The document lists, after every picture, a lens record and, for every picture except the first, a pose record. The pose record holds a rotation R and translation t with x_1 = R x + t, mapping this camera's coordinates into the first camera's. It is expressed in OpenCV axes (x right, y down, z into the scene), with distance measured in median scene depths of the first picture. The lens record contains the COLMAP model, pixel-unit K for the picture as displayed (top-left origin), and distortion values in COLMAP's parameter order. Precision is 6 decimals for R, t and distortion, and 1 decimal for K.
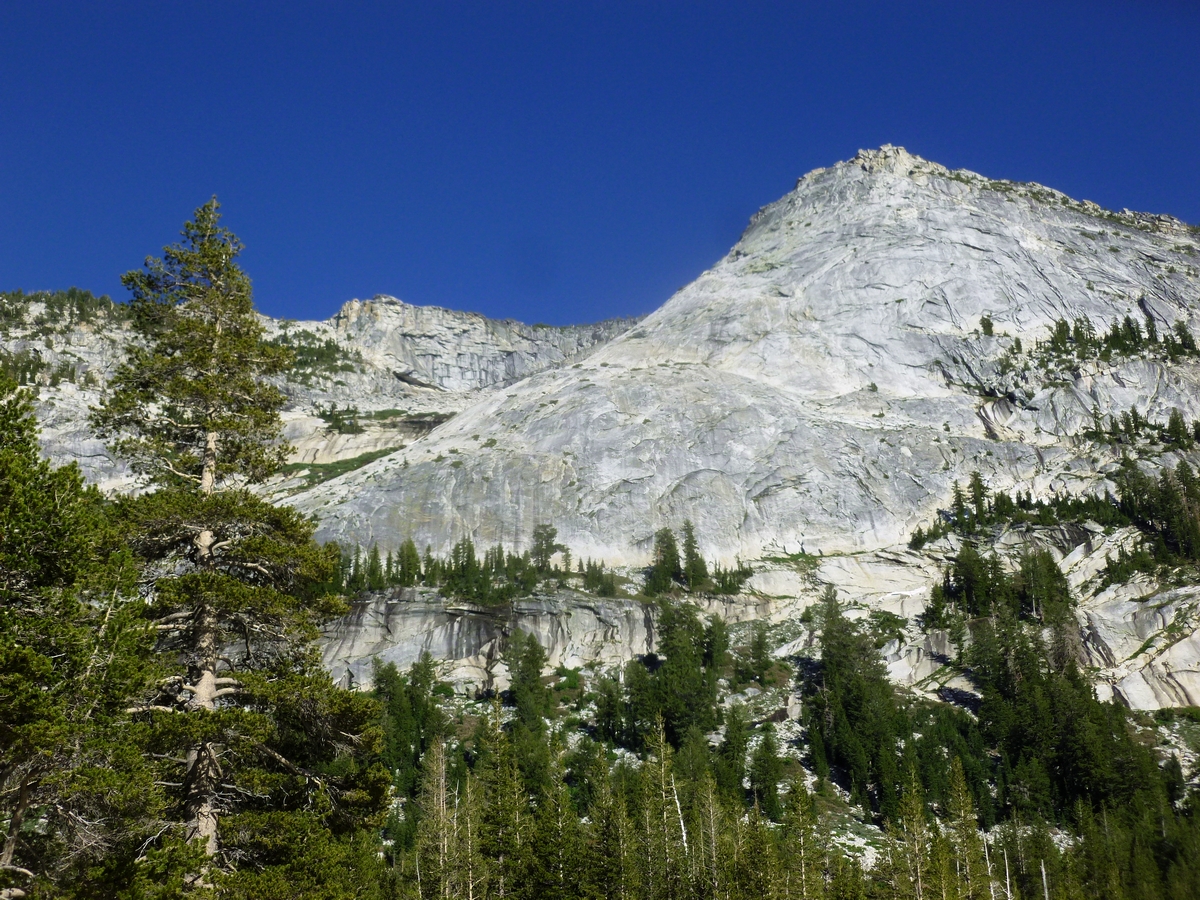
lens RADIAL K [[1811.6, 0, 600.0], [0, 1811.6, 450.0], [0, 0, 1]] dist [-0.043816, 0.014816]
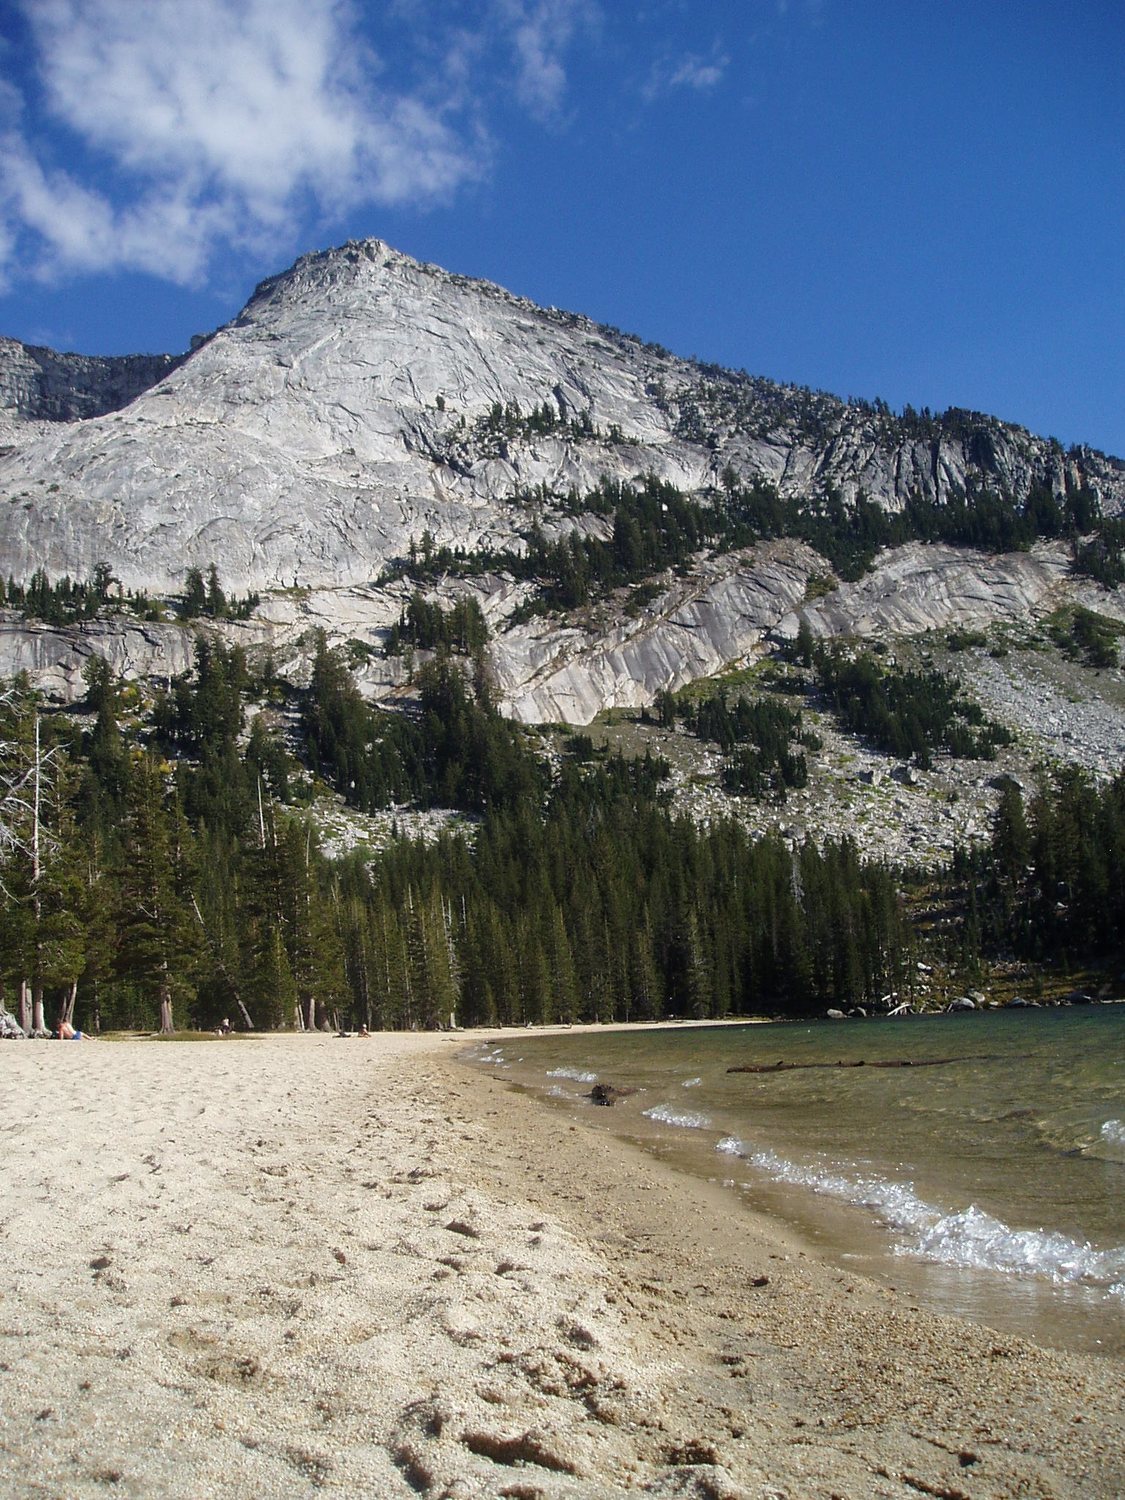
lens RADIAL K [[2264.5, 0, 562.5], [0, 2264.5, 750.0], [0, 0, 1]] dist [-0.043816, 0.014816]
pose [[0.956139, 0.005390, 0.292863, -0.185689], [-0.083955, 0.962924, 0.256375, -0.267351], [-0.280623, -0.269718, 0.921142, -0.617128]]
